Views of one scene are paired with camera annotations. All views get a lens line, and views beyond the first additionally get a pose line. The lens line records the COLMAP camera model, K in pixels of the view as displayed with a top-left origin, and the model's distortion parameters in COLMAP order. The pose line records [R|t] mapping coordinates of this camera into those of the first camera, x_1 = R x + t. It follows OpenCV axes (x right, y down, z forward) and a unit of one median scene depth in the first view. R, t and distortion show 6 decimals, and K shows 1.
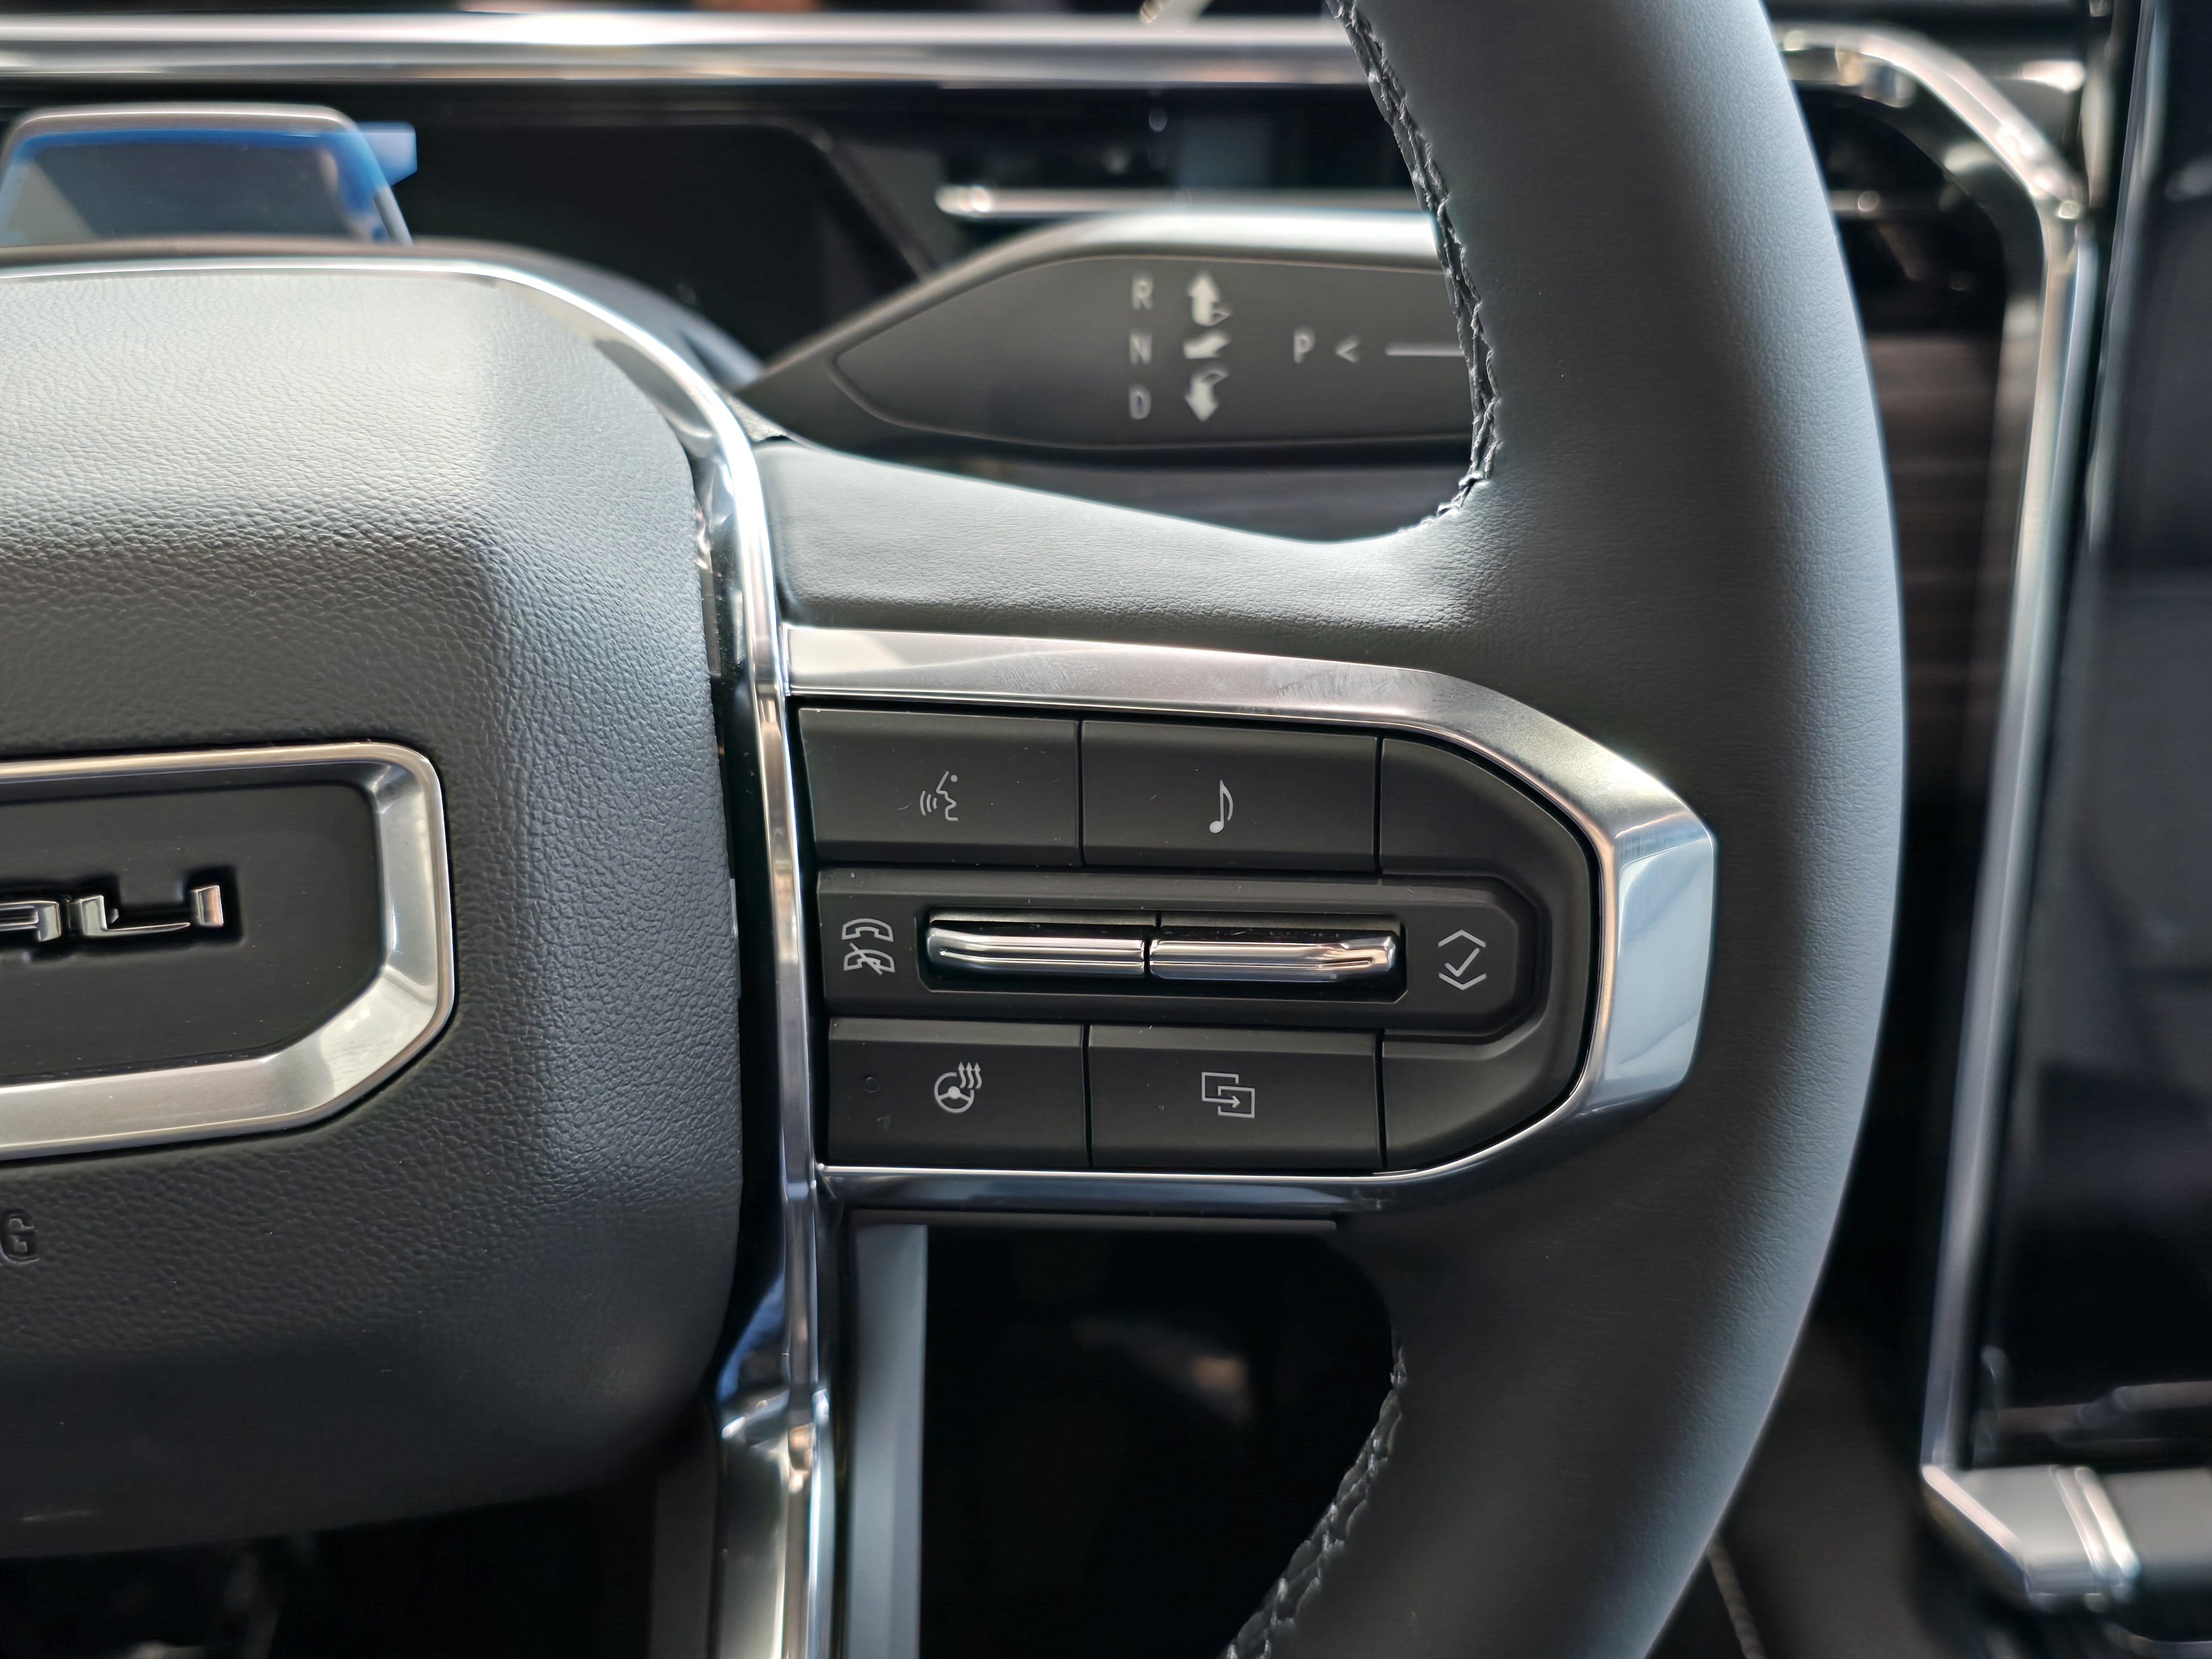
lens RADIAL K [[2809.7, 0, 1106.0], [0, 2809.7, 829.5], [0, 0, 1]] dist [-0.007080, -0.034156]
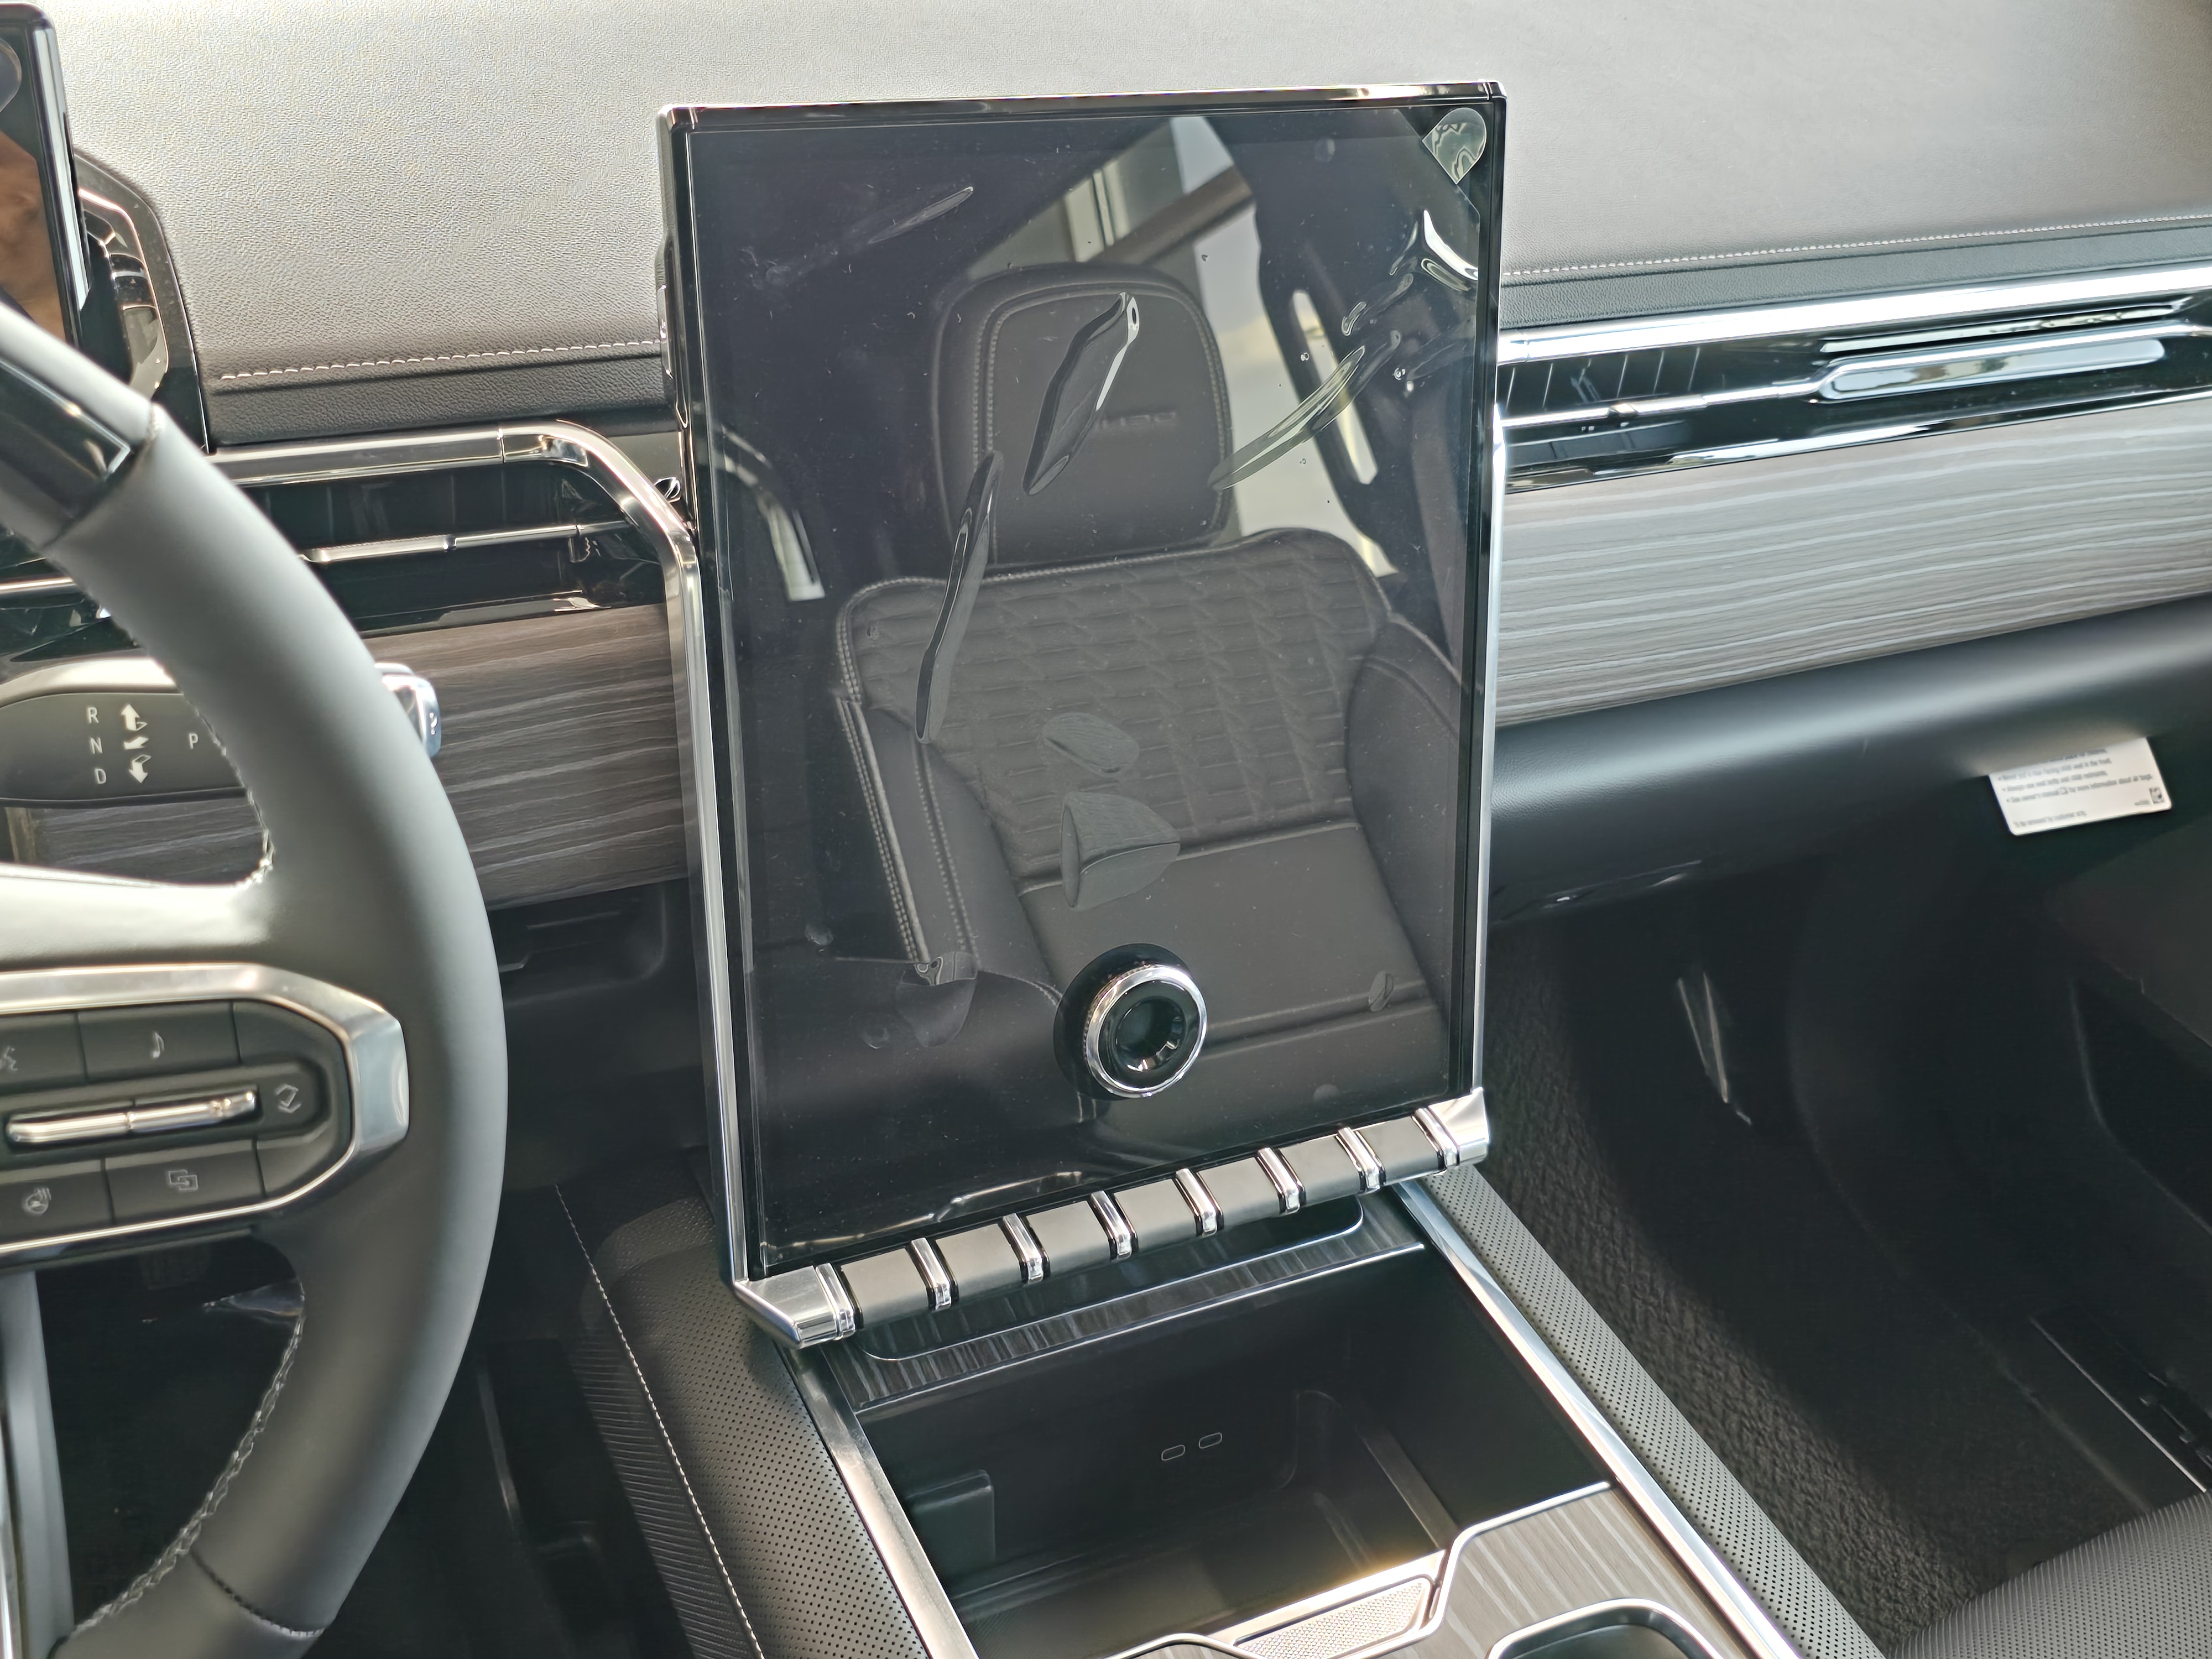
lens RADIAL K [[2410.8, 0, 1106.0], [0, 2410.8, 829.5], [0, 0, 1]] dist [0.095693, -0.189259]
pose [[0.926795, -0.141049, 0.348076, 0.081733], [0.134444, 0.989979, 0.043190, -0.139591], [-0.350680, 0.006768, 0.936471, -0.869173]]
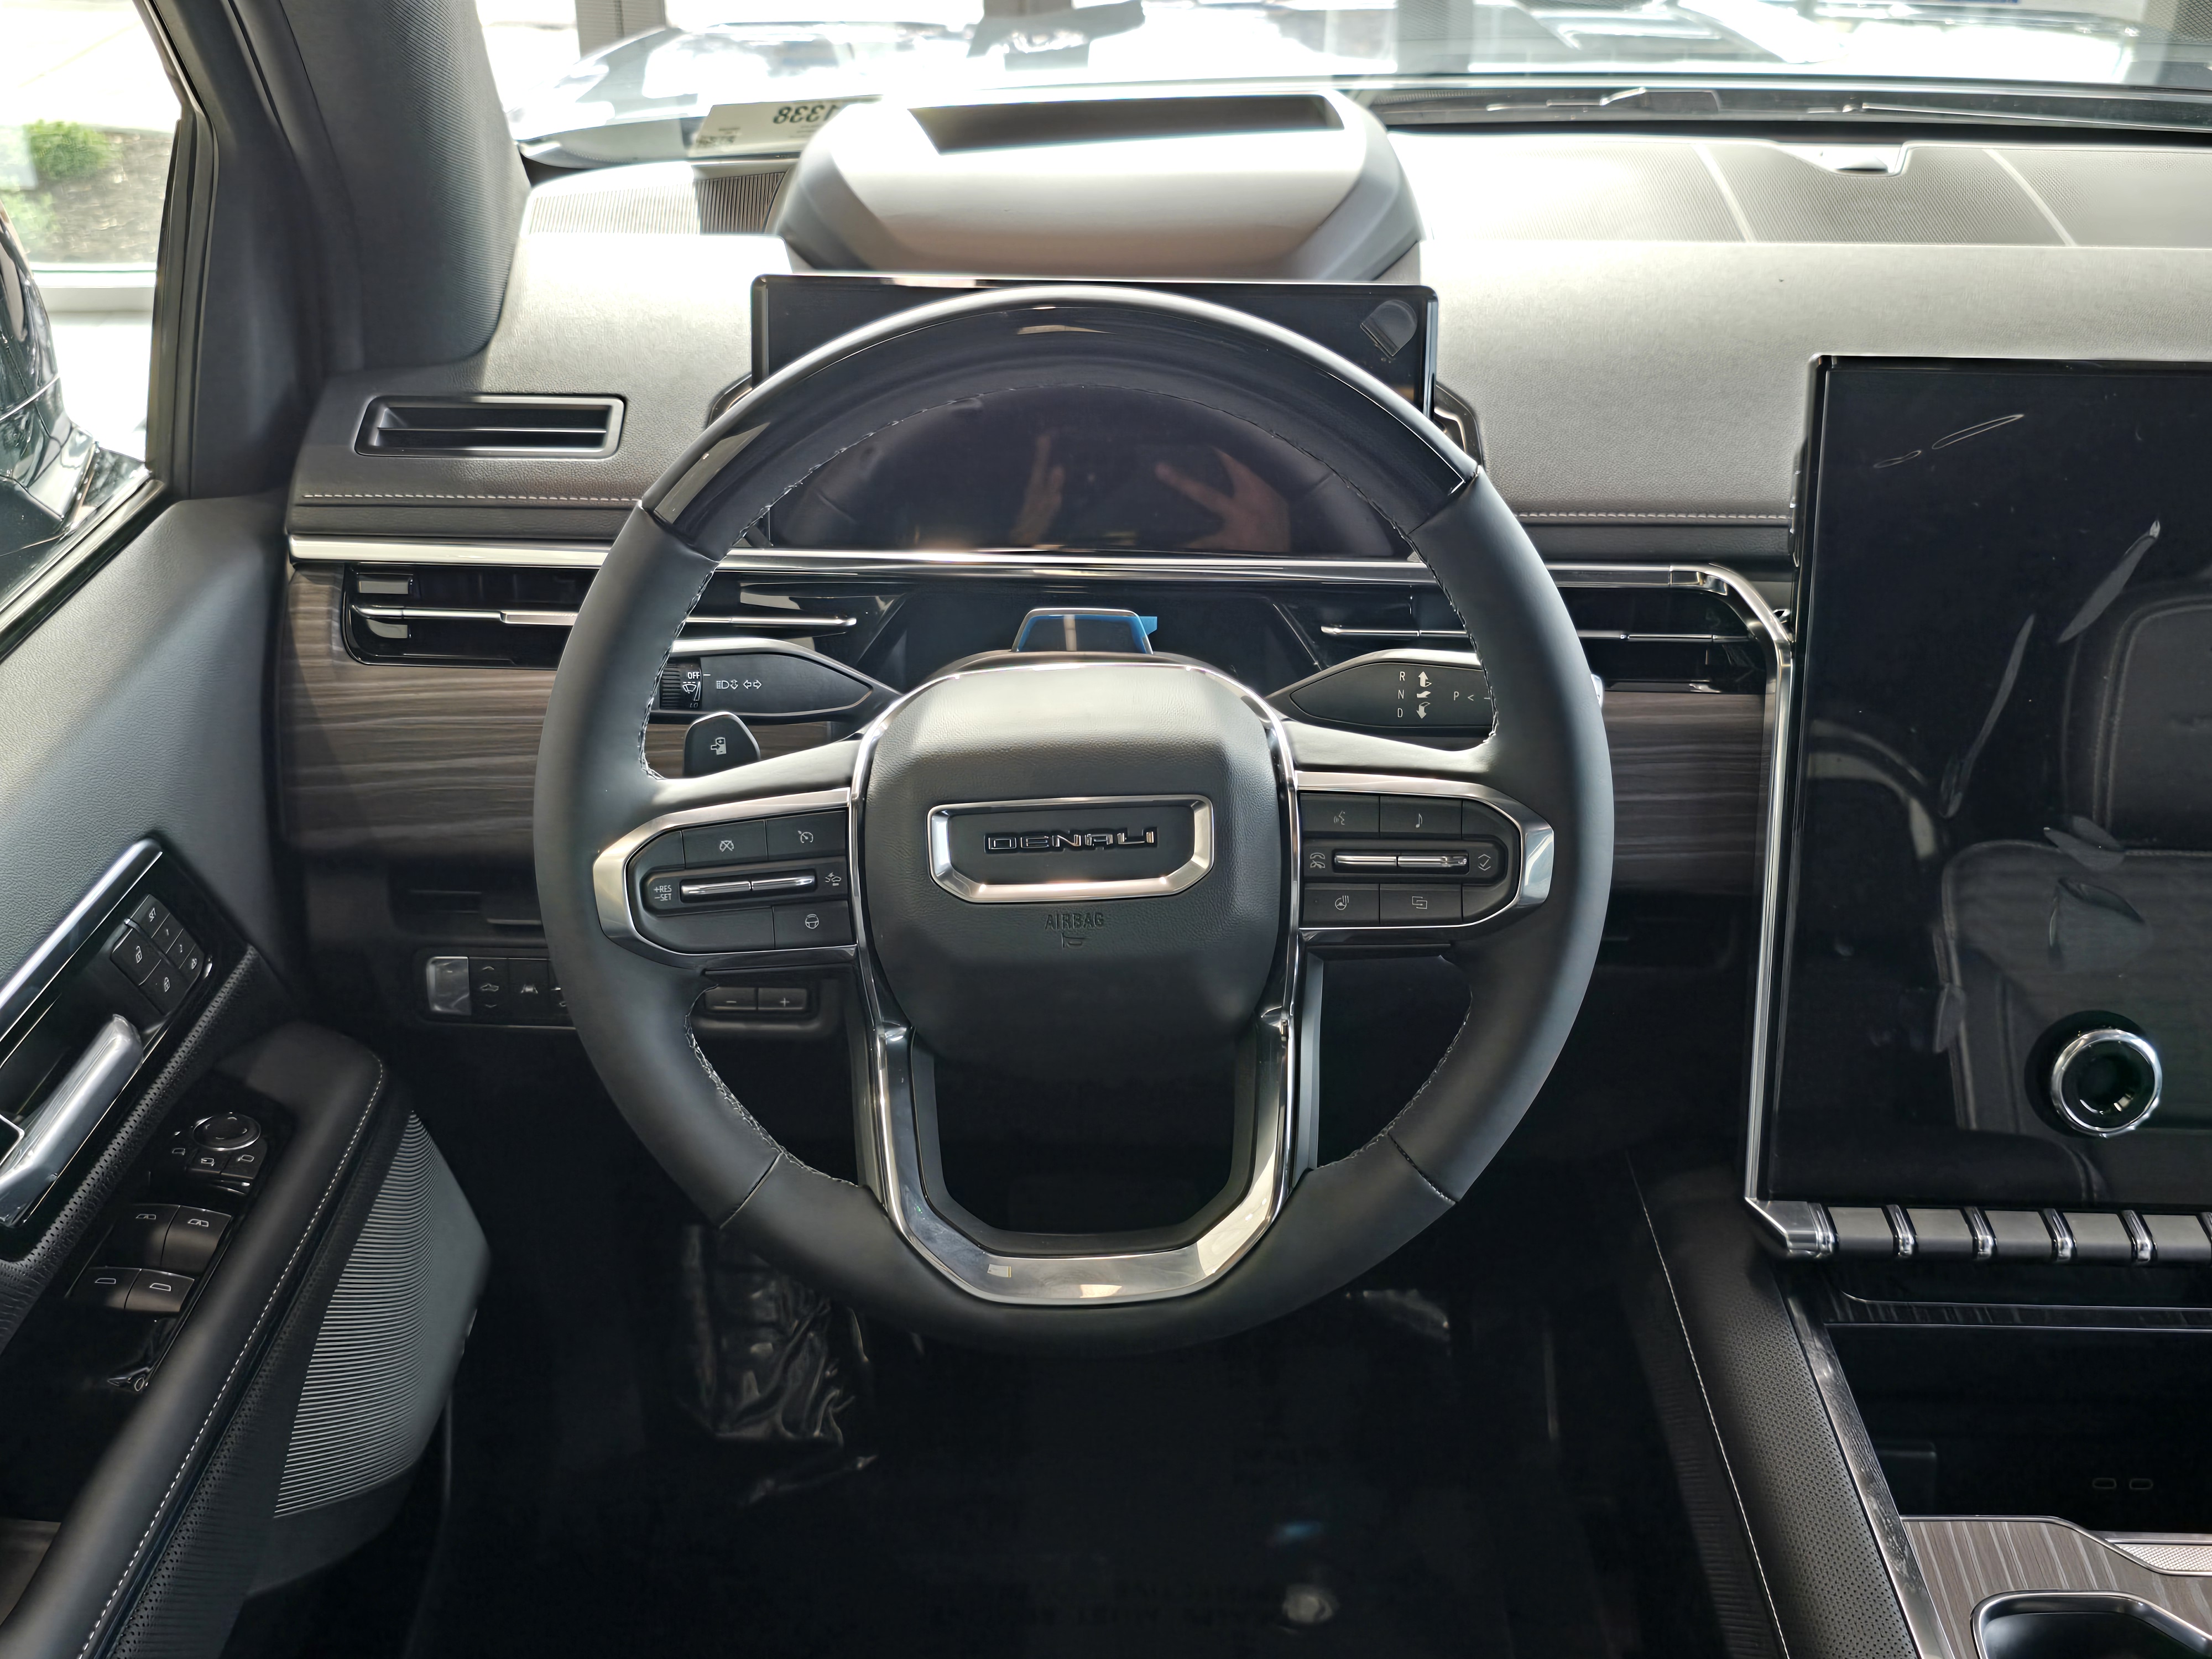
lens RADIAL K [[2173.0, 0, 1103.9], [0, 2173.0, 769.7], [0, 0, 1]] dist [0.006129, -0.004086]
pose [[0.991759, 0.028245, -0.124962, -0.013350], [-0.044328, 0.990801, -0.127858, 0.287223], [0.120201, 0.132344, 0.983889, -1.720922]]
